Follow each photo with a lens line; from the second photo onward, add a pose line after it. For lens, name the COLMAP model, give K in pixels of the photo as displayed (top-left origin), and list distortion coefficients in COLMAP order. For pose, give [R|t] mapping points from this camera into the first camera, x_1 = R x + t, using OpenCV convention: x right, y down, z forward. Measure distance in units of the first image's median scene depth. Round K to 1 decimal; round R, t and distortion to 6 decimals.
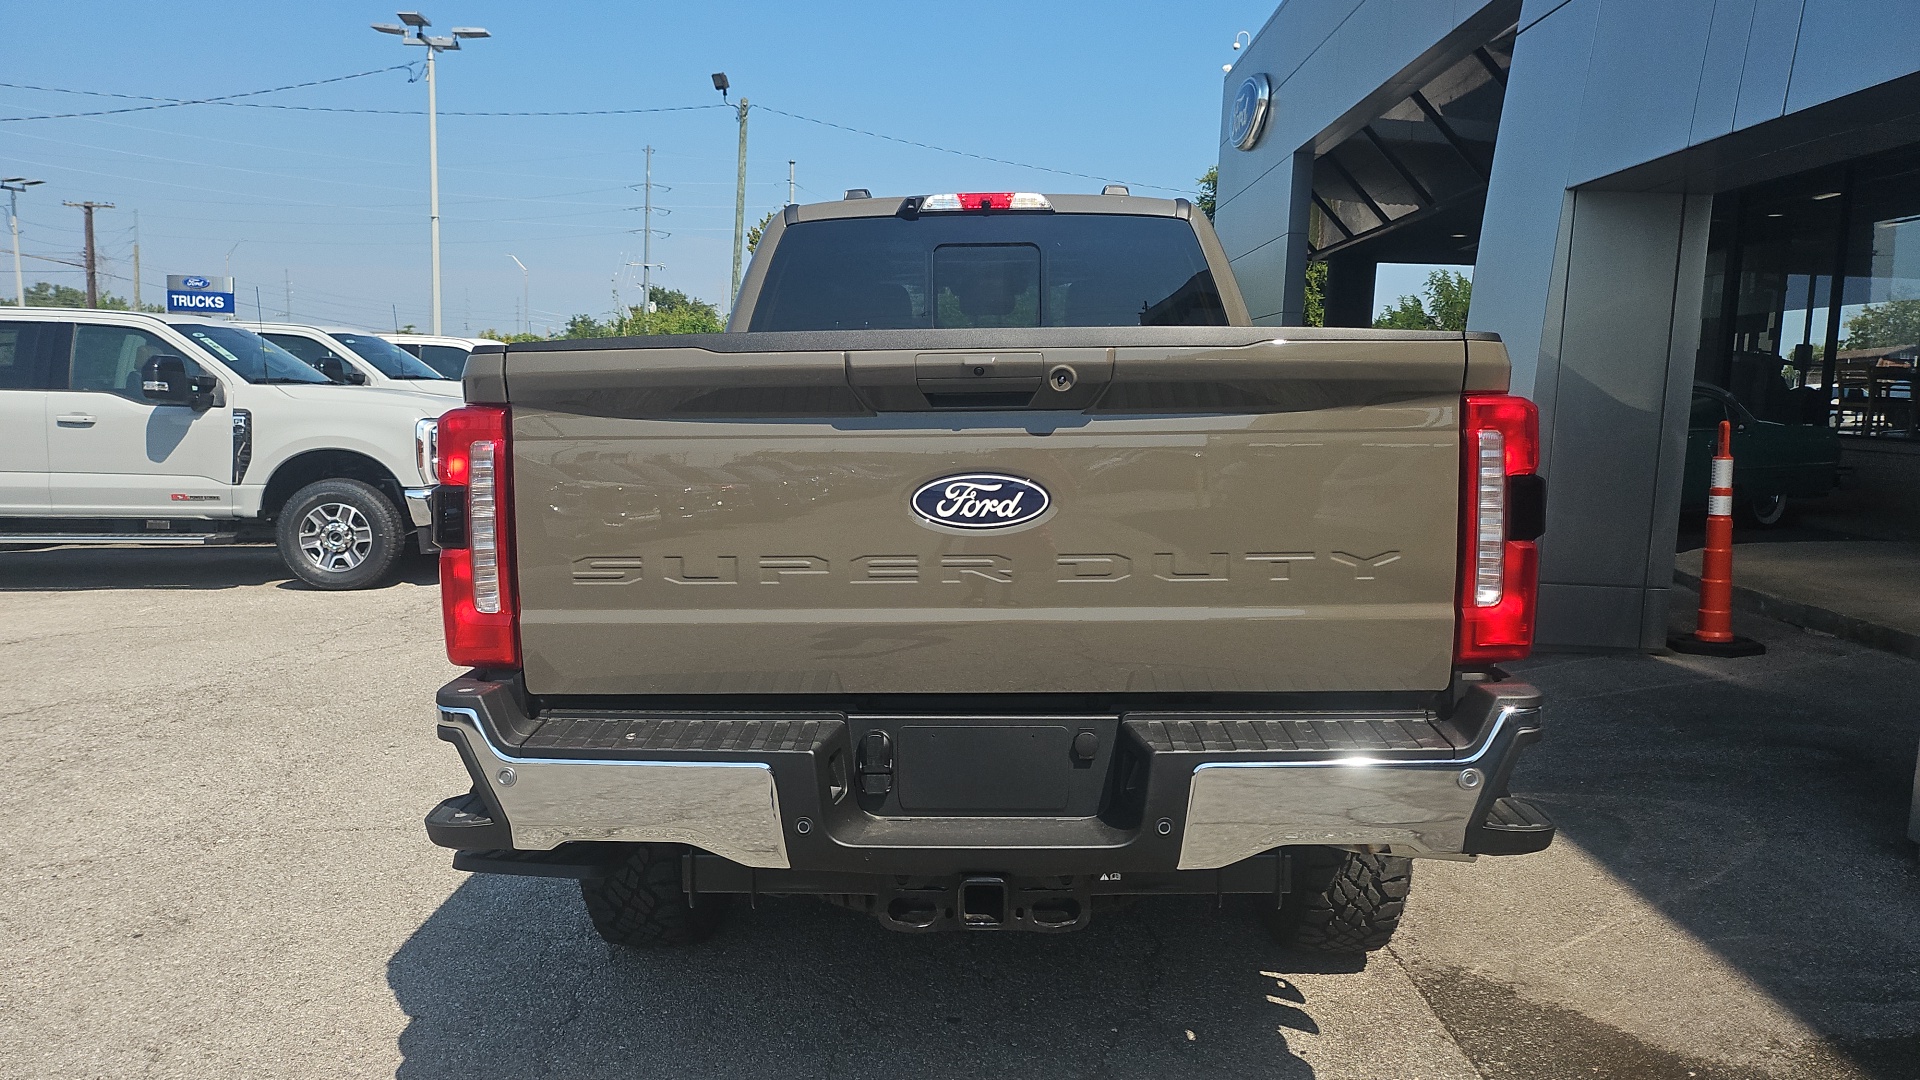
lens RADIAL K [[1352.3, 0, 975.1], [0, 1352.3, 509.4], [0, 0, 1]] dist [0.057644, -0.039508]
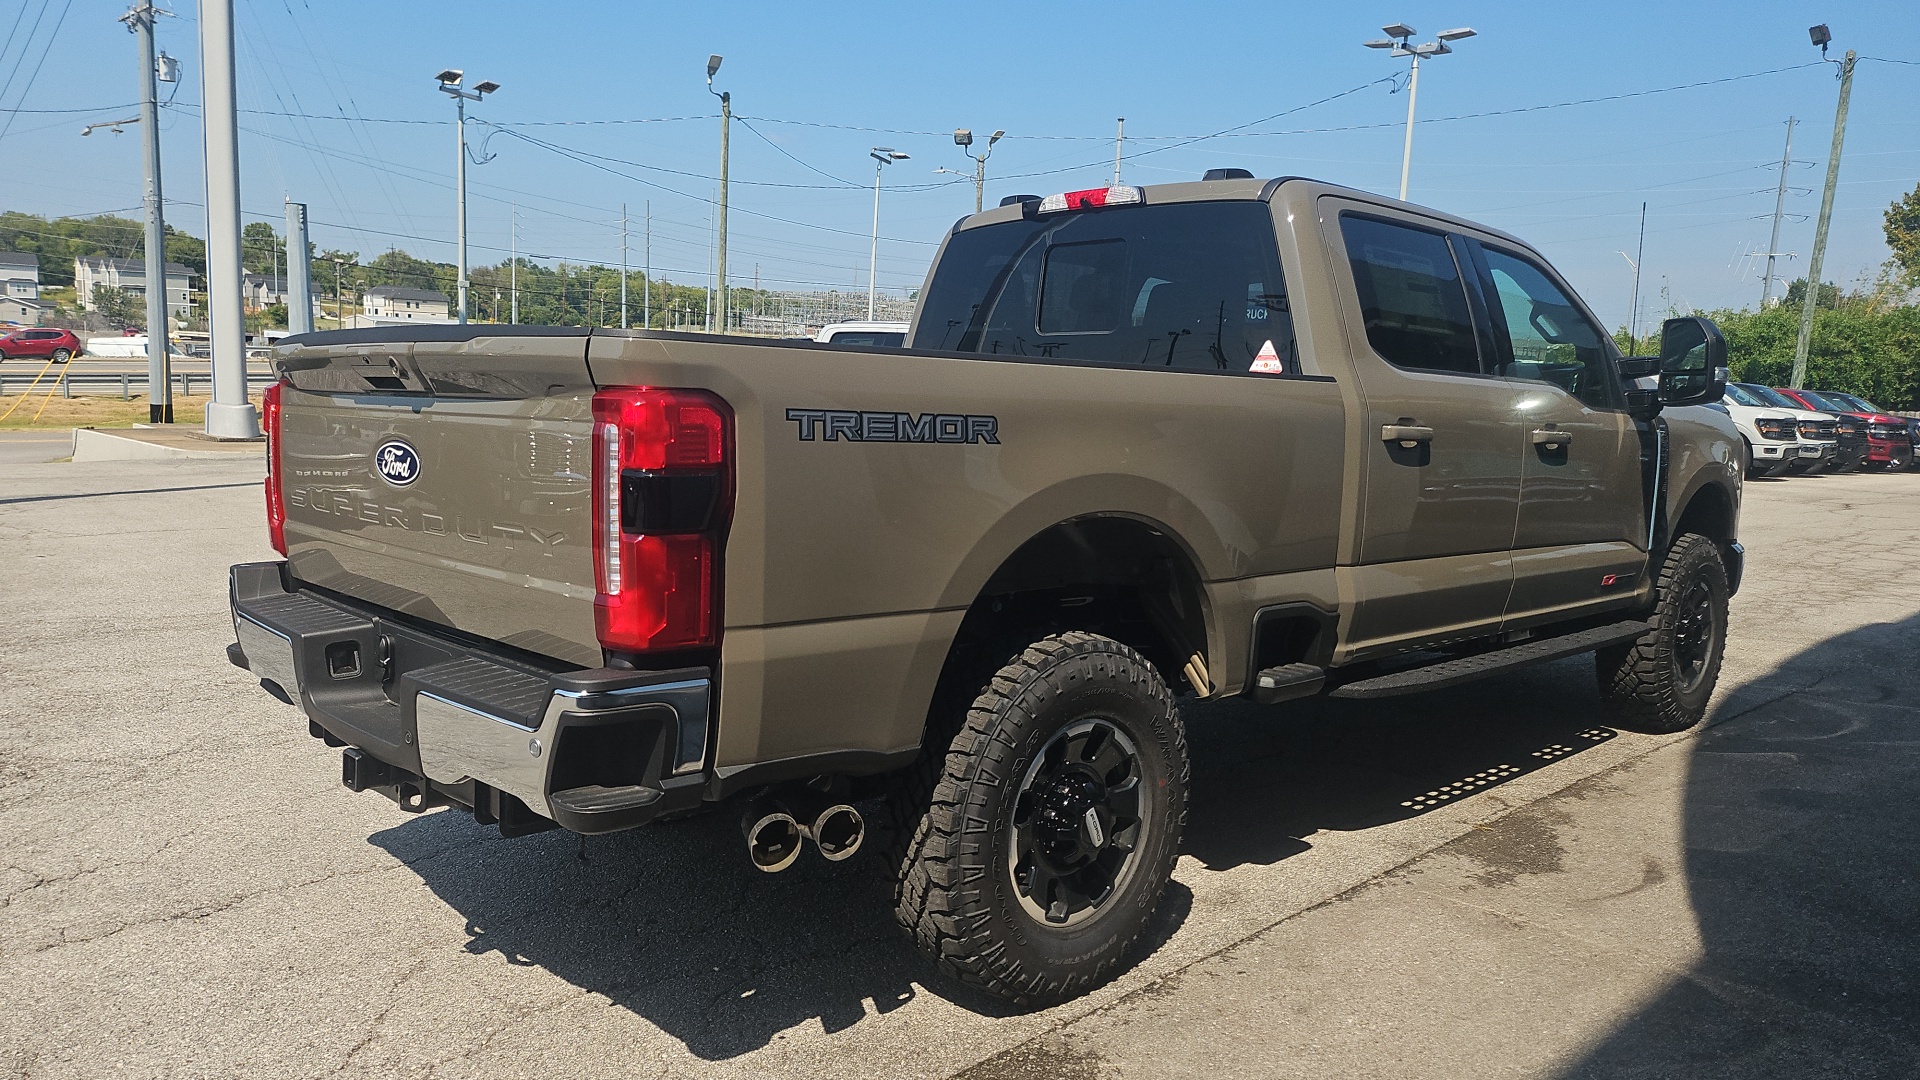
lens RADIAL K [[1352.3, 0, 955.3], [0, 1352.3, 530.9], [0, 0, 1]] dist [0.057644, -0.039508]
pose [[0.718436, 0.097188, -0.688770, 0.645812], [-0.087624, 0.994948, 0.048993, -0.025646], [0.690052, 0.025154, 0.723322, 0.221083]]
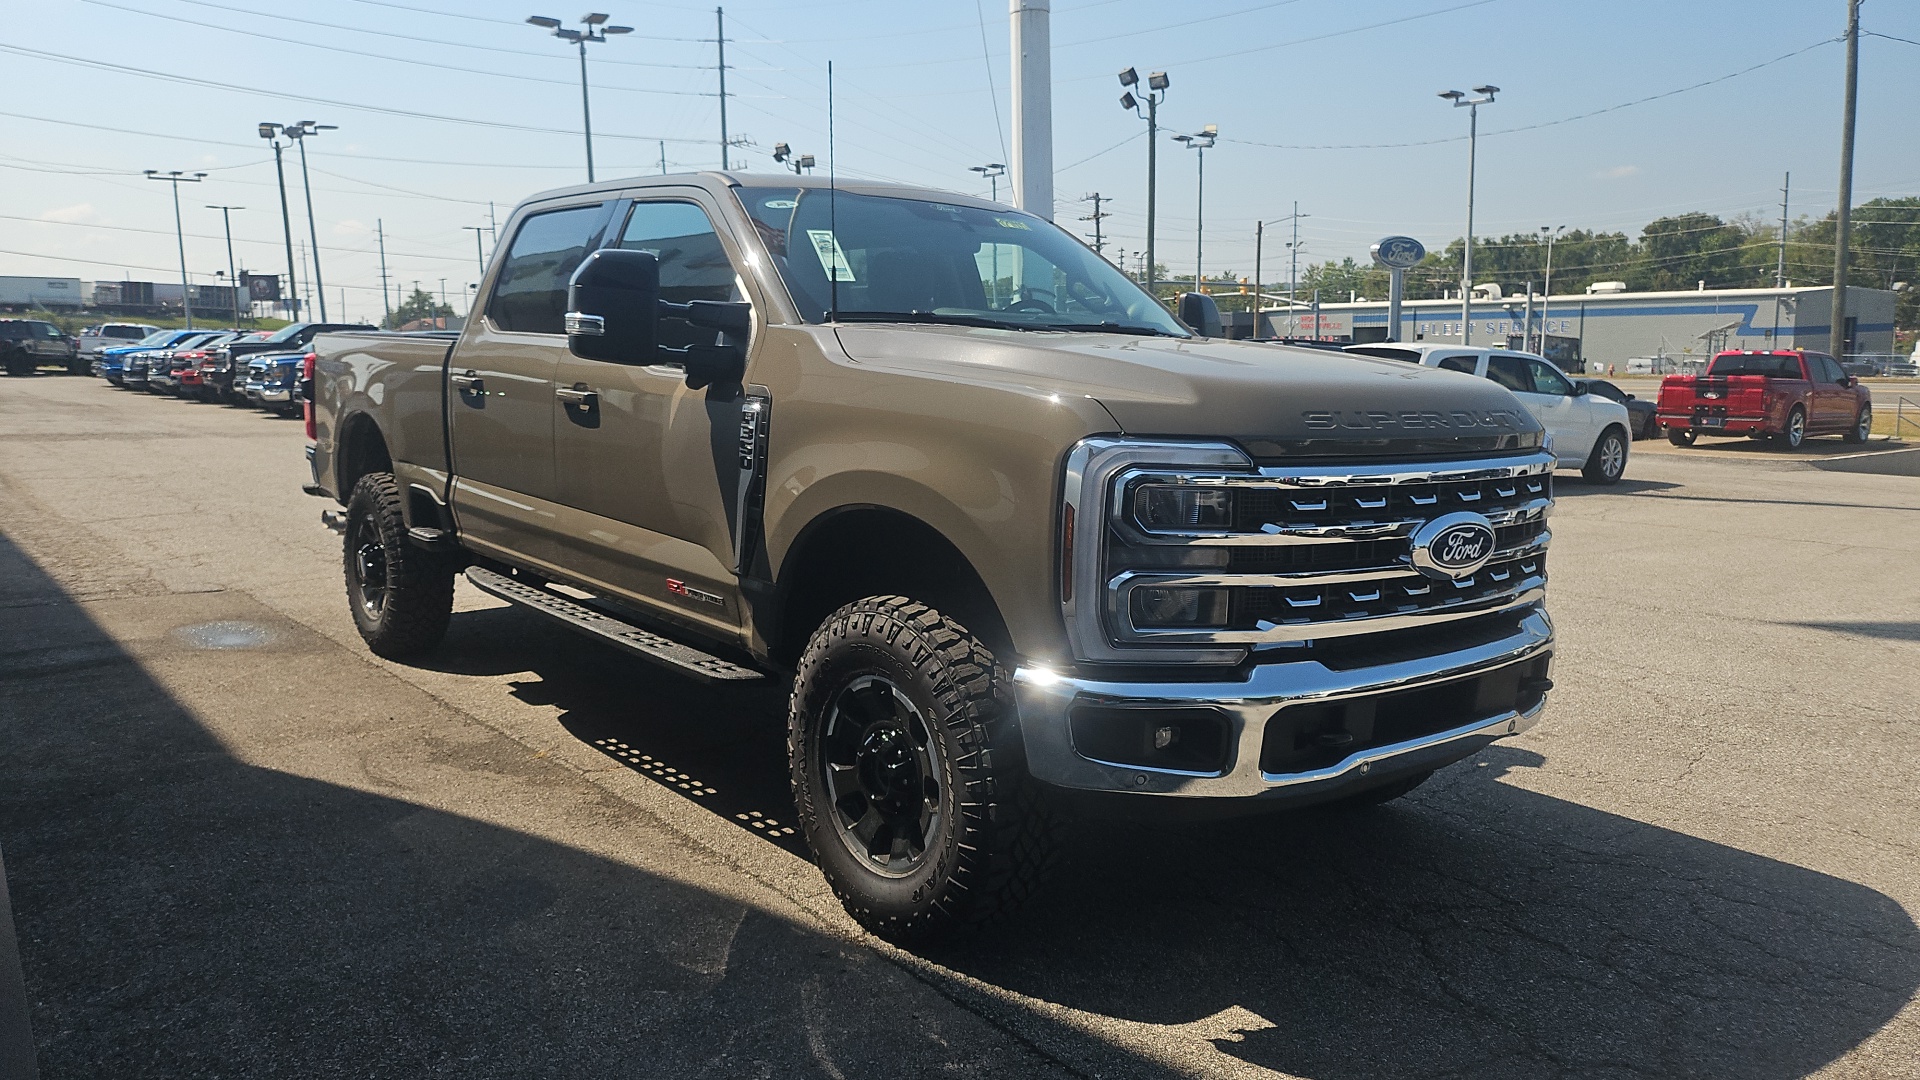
lens RADIAL K [[1352.3, 0, 946.0], [0, 1352.3, 524.6], [0, 0, 1]] dist [0.057644, -0.039508]
pose [[-0.754364, 0.061941, -0.653528, 0.703264], [-0.075055, 0.980872, 0.179601, -0.192011], [0.652152, 0.184535, -0.735286, 2.232719]]
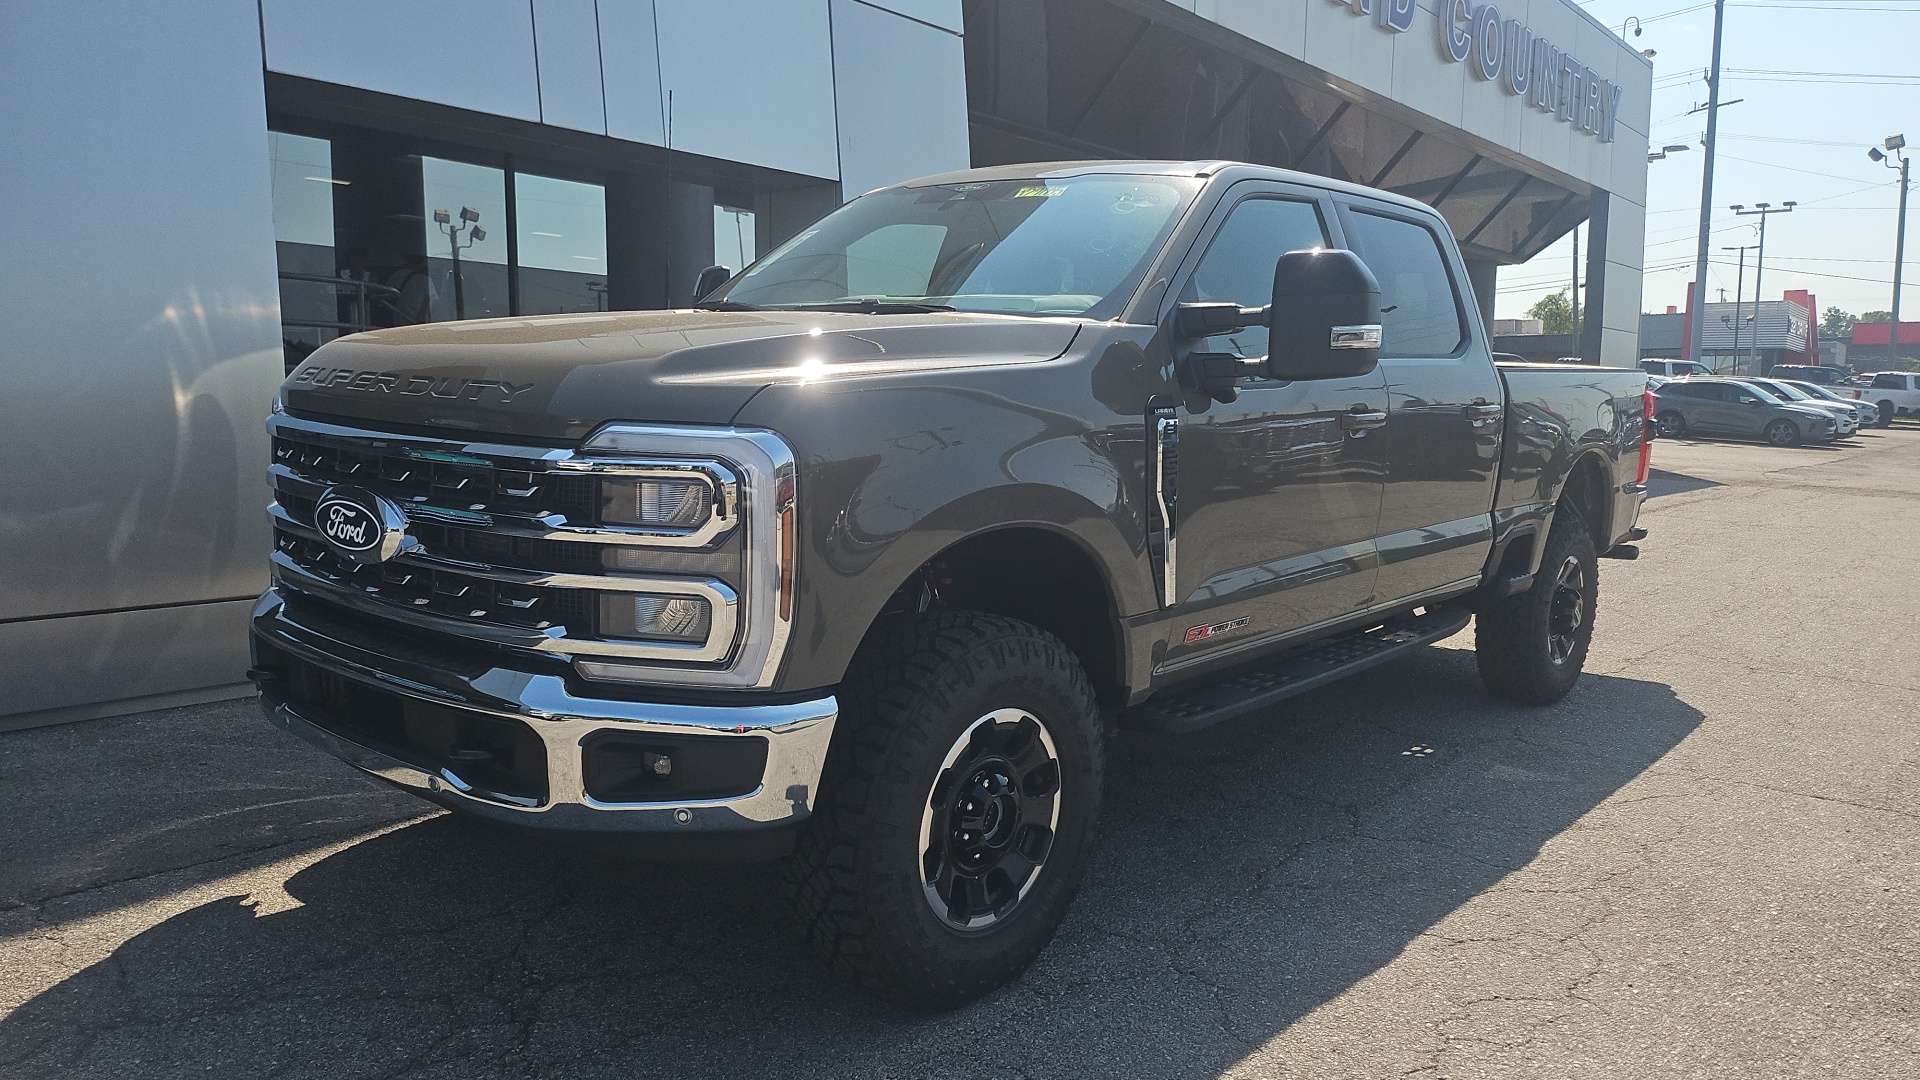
lens RADIAL K [[1352.3, 0, 971.1], [0, 1352.3, 553.5], [0, 0, 1]] dist [0.057644, -0.039508]
pose [[-0.791813, -0.117806, 0.599295, -0.583082], [0.009061, 0.978848, 0.204389, -0.185793], [-0.610697, 0.167268, -0.773997, 2.199021]]
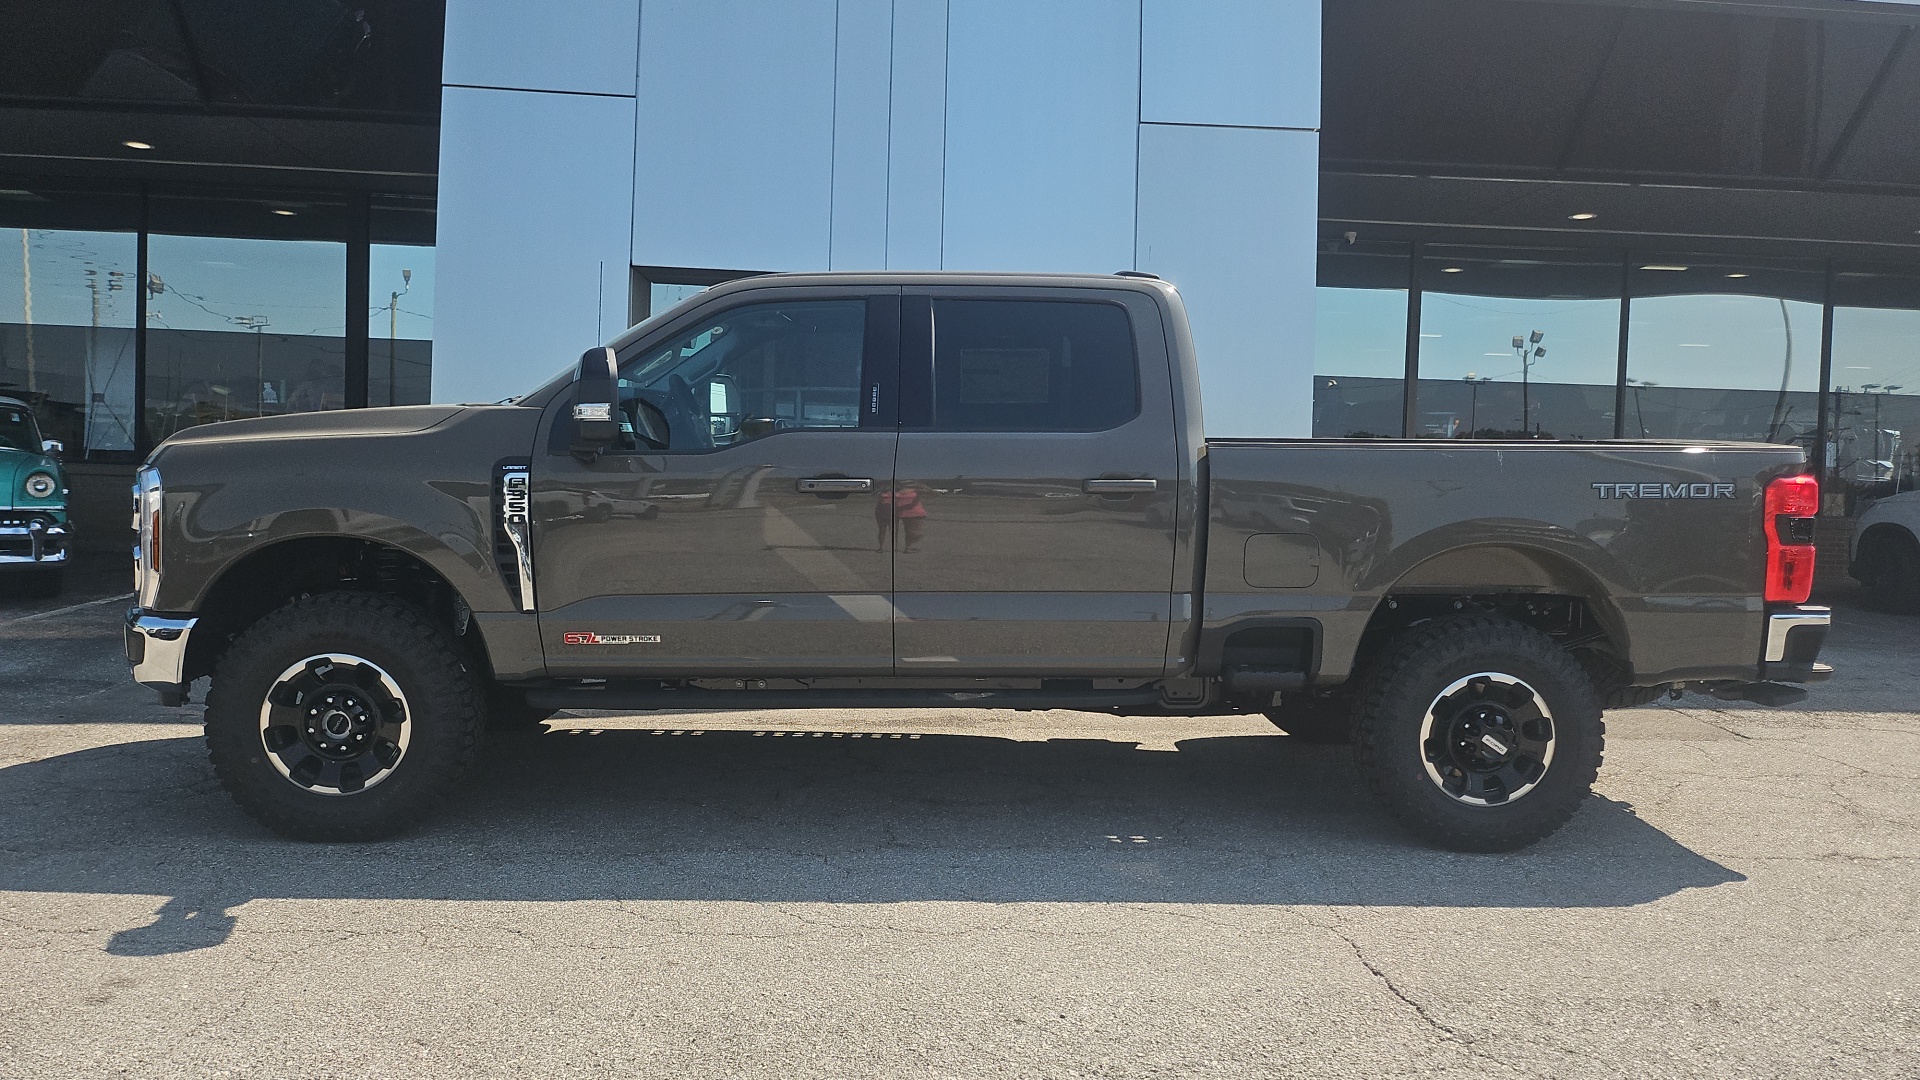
lens RADIAL K [[1352.3, 0, 976.2], [0, 1352.3, 551.2], [0, 0, 1]] dist [0.057644, -0.039508]
pose [[-0.092214, -0.079862, 0.992531, -1.252648], [0.057153, 0.994711, 0.085348, -0.116269], [-0.994098, 0.064596, -0.087162, 1.323029]]
